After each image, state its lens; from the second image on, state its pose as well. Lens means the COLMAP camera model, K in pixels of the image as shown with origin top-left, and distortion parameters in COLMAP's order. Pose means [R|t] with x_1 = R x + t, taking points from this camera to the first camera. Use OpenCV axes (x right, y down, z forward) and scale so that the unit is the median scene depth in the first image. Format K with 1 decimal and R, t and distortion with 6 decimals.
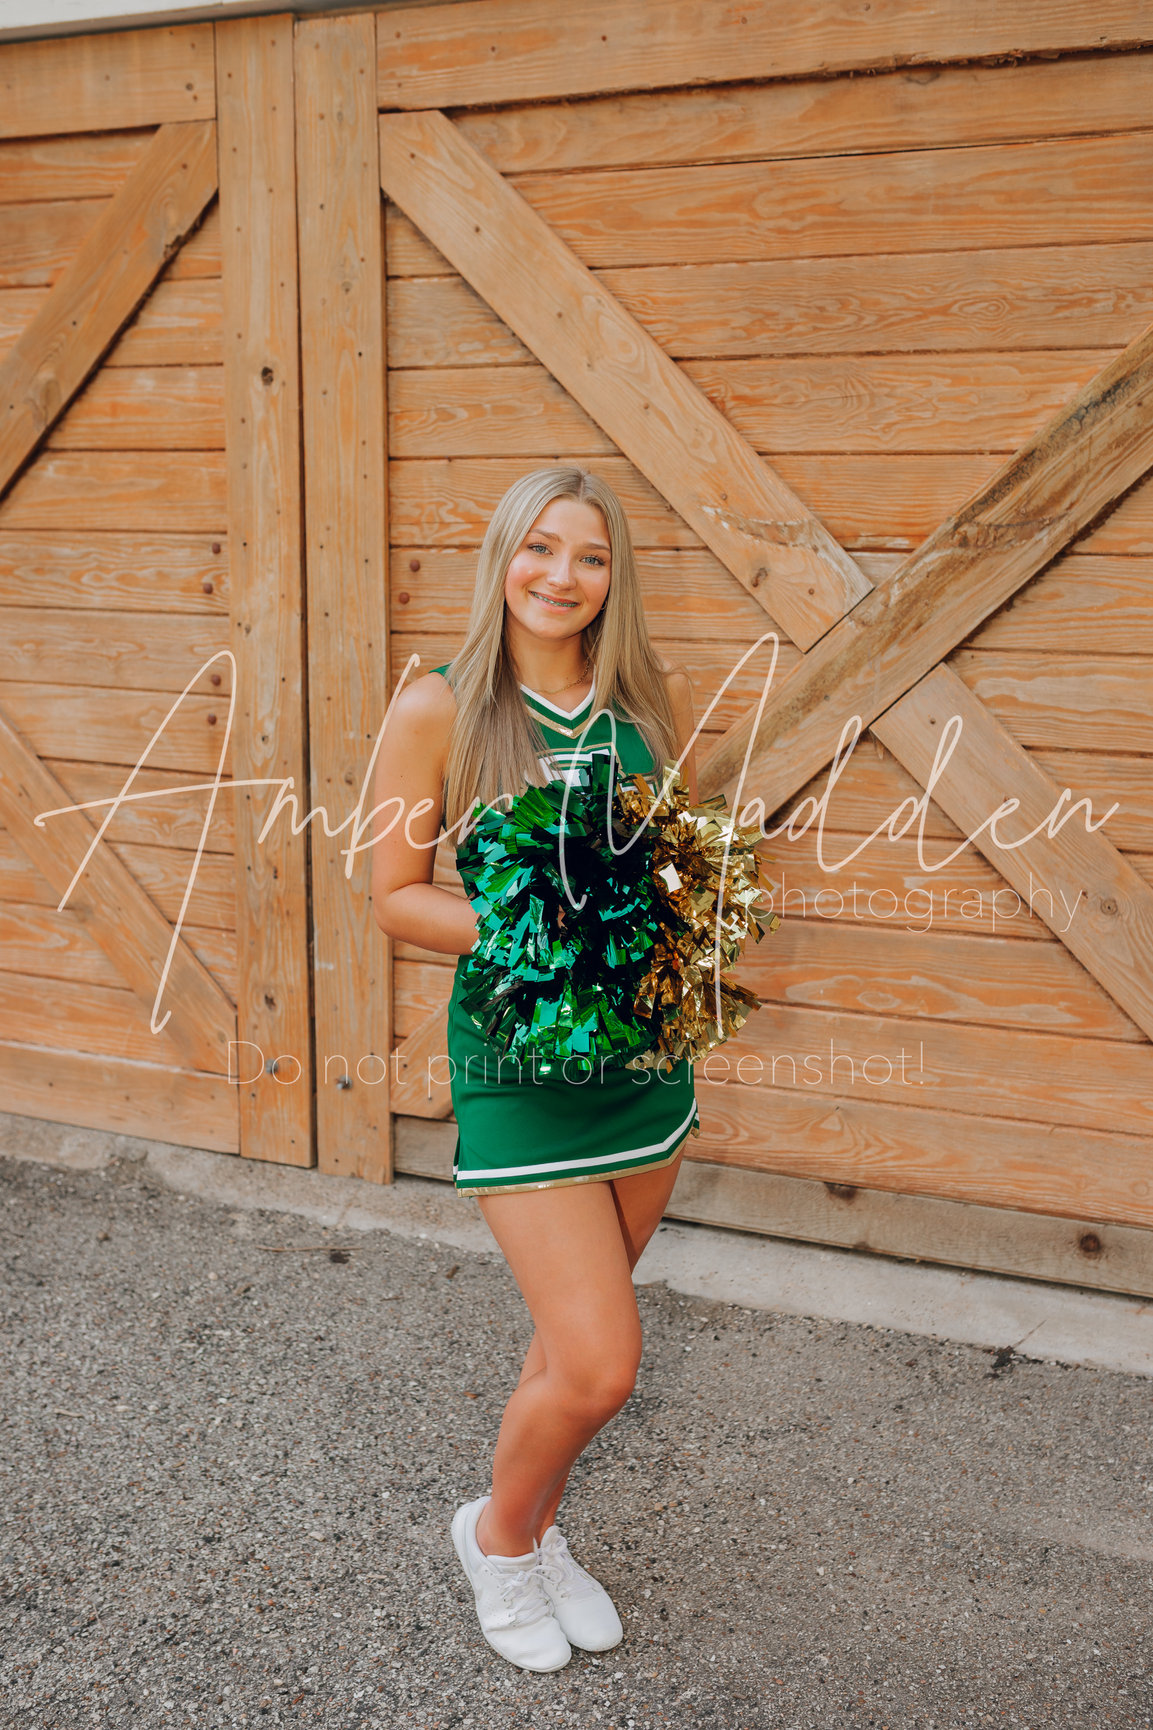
lens RADIAL K [[1648.1, 0, 572.6], [0, 1648.1, 873.2], [0, 0, 1]] dist [-0.028189, 0.000000]
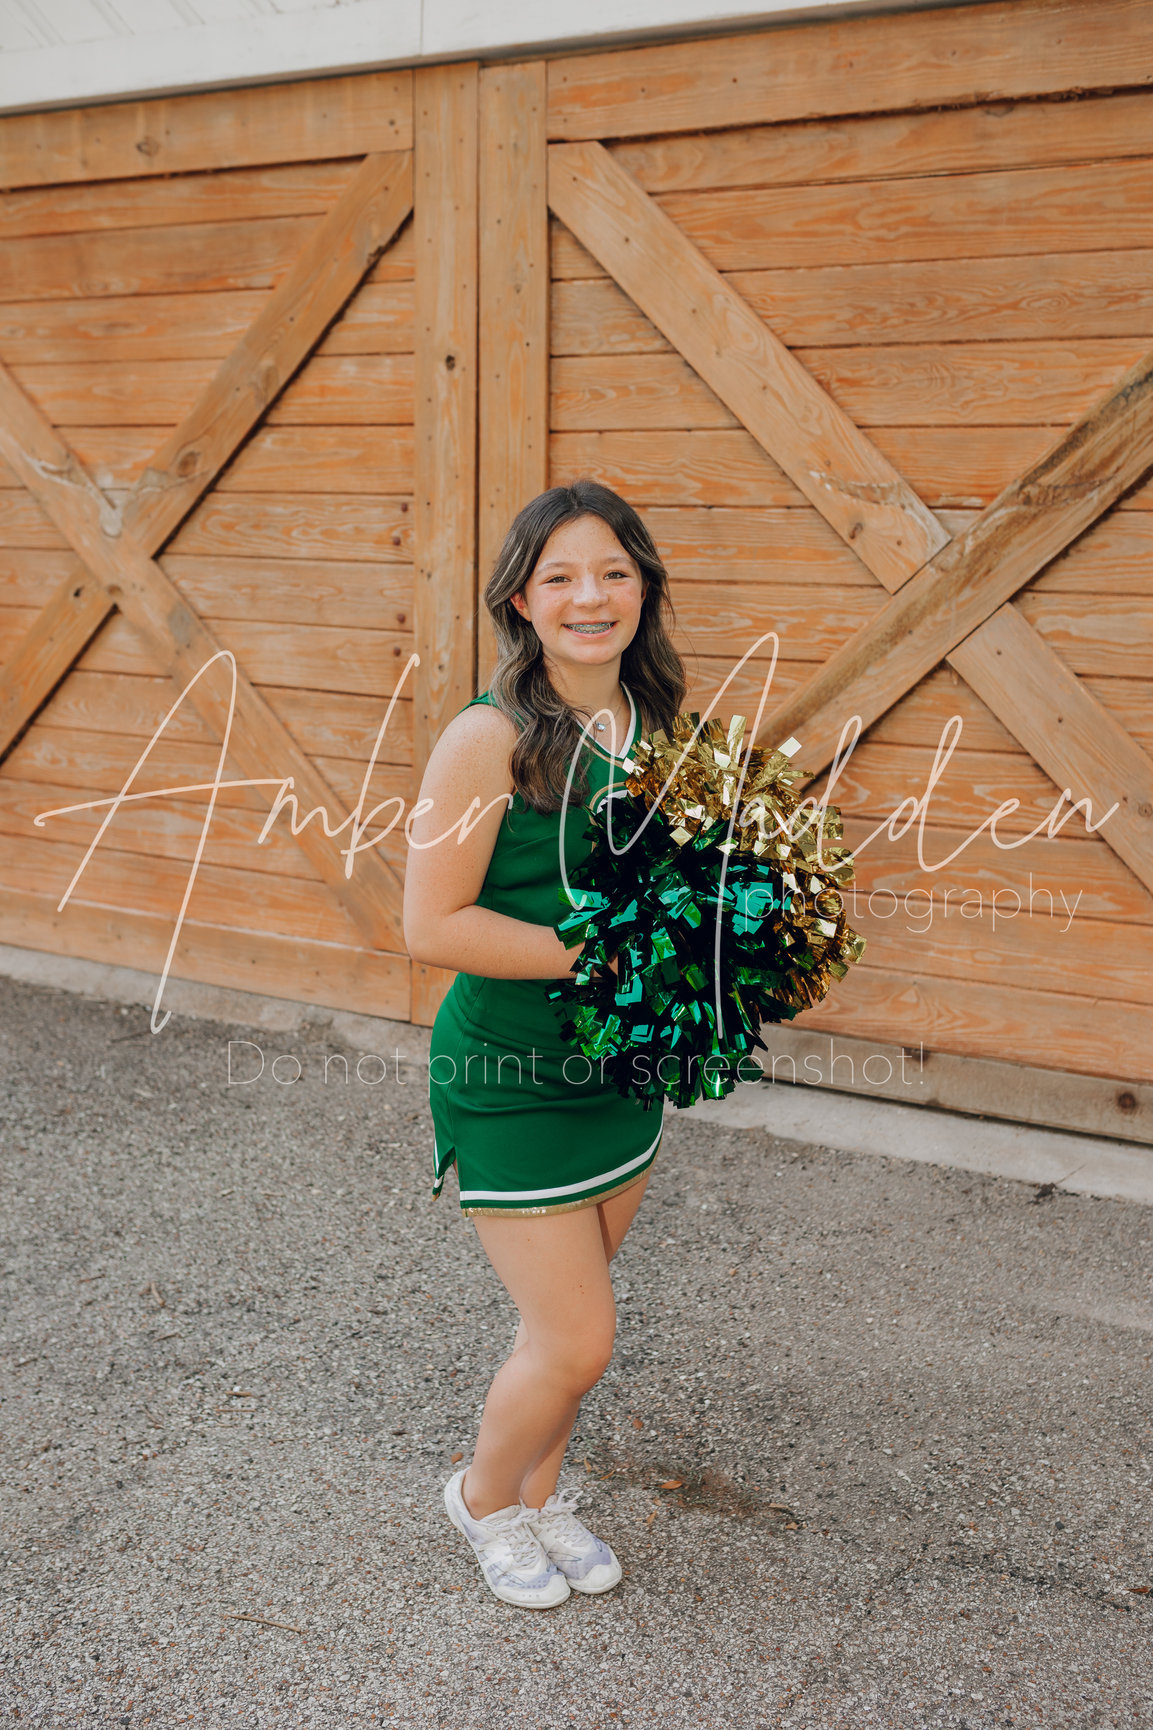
lens RADIAL K [[1648.1, 0, 571.8], [0, 1648.1, 872.1], [0, 0, 1]] dist [-0.028189, 0.000000]
pose [[0.995140, 0.025438, -0.095127, 0.028115], [-0.024994, 0.999670, 0.005860, 0.064777], [0.095245, -0.003454, 0.995448, -0.203251]]
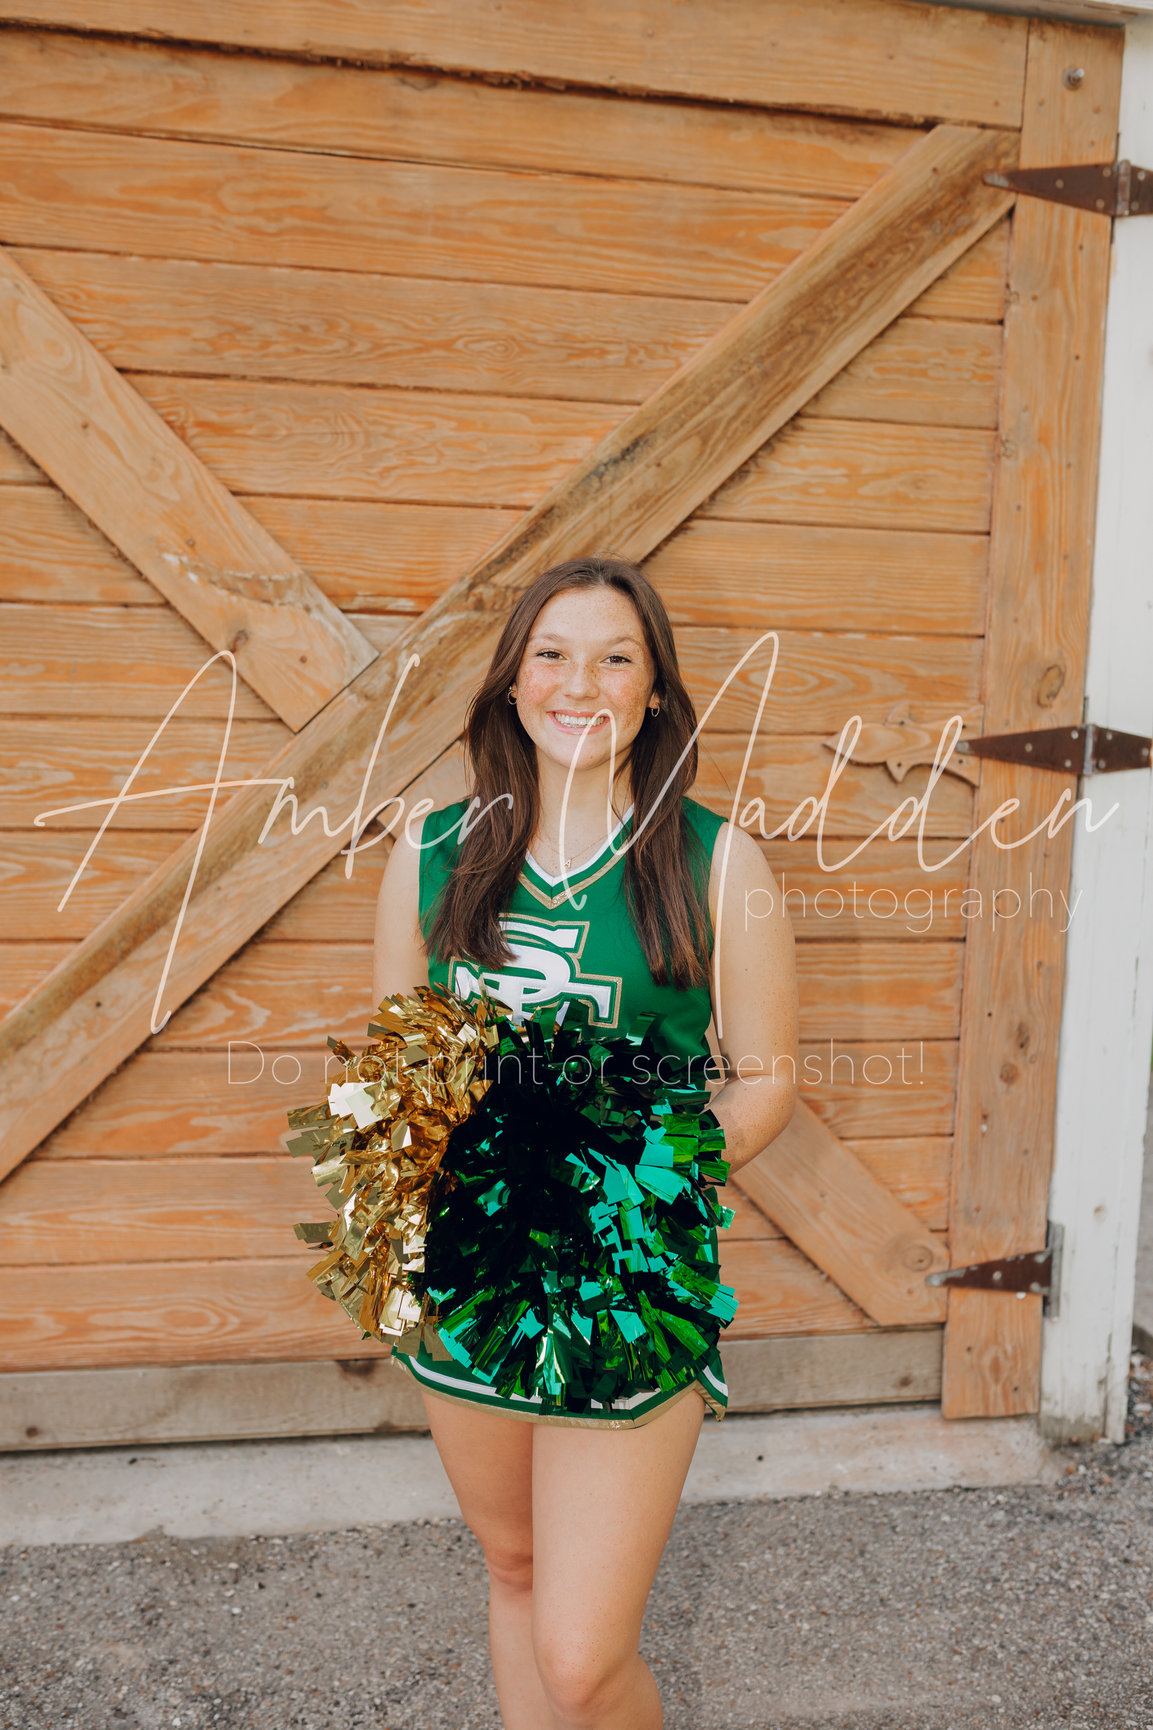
lens RADIAL K [[1648.1, 0, 570.1], [0, 1648.1, 871.7], [0, 0, 1]] dist [-0.028189, 0.000000]
pose [[0.837152, -0.049608, 0.544716, -0.200754], [0.083852, 0.995746, -0.038184, -0.019071], [-0.540505, 0.077641, 0.837751, 0.225998]]
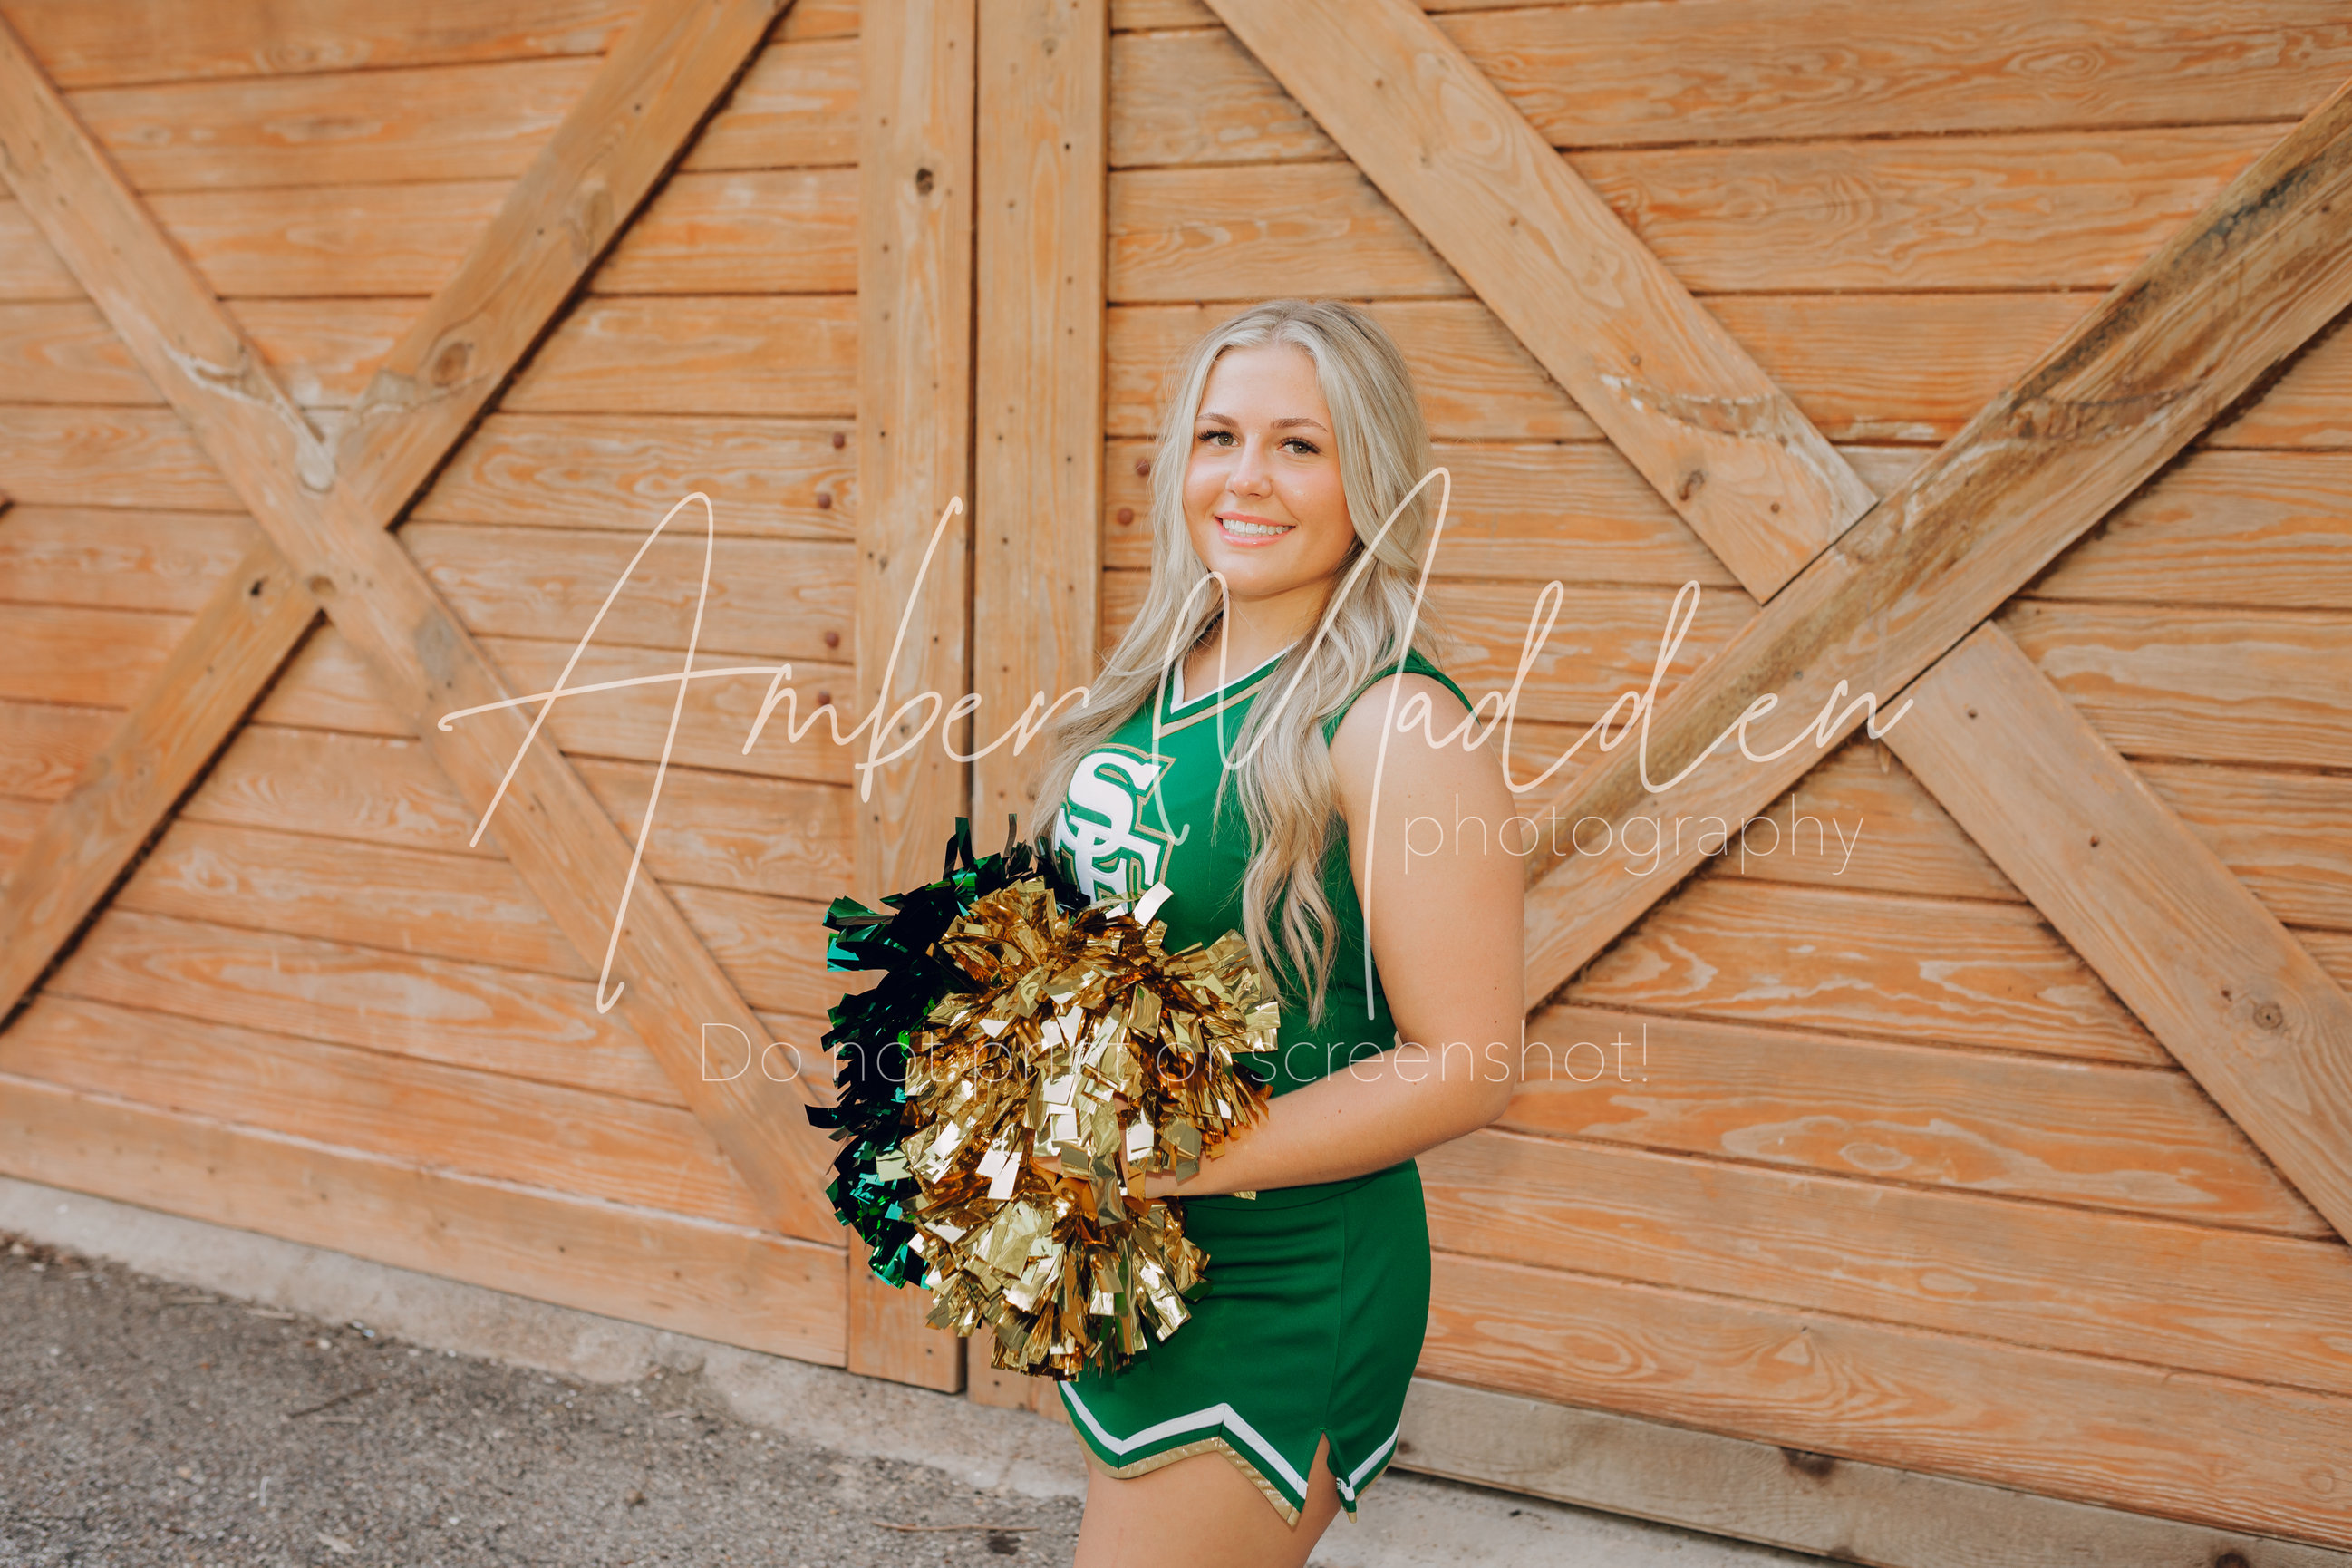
lens RADIAL K [[2240.6, 0, 1166.7], [0, 2240.6, 782.8], [0, 0, 1]] dist [-0.028189, 0.000000]
pose [[0.998763, 0.015482, -0.047250, -0.045988], [-0.018633, 0.997580, -0.066986, -0.003045], [0.046099, 0.067783, 0.996634, 0.135006]]
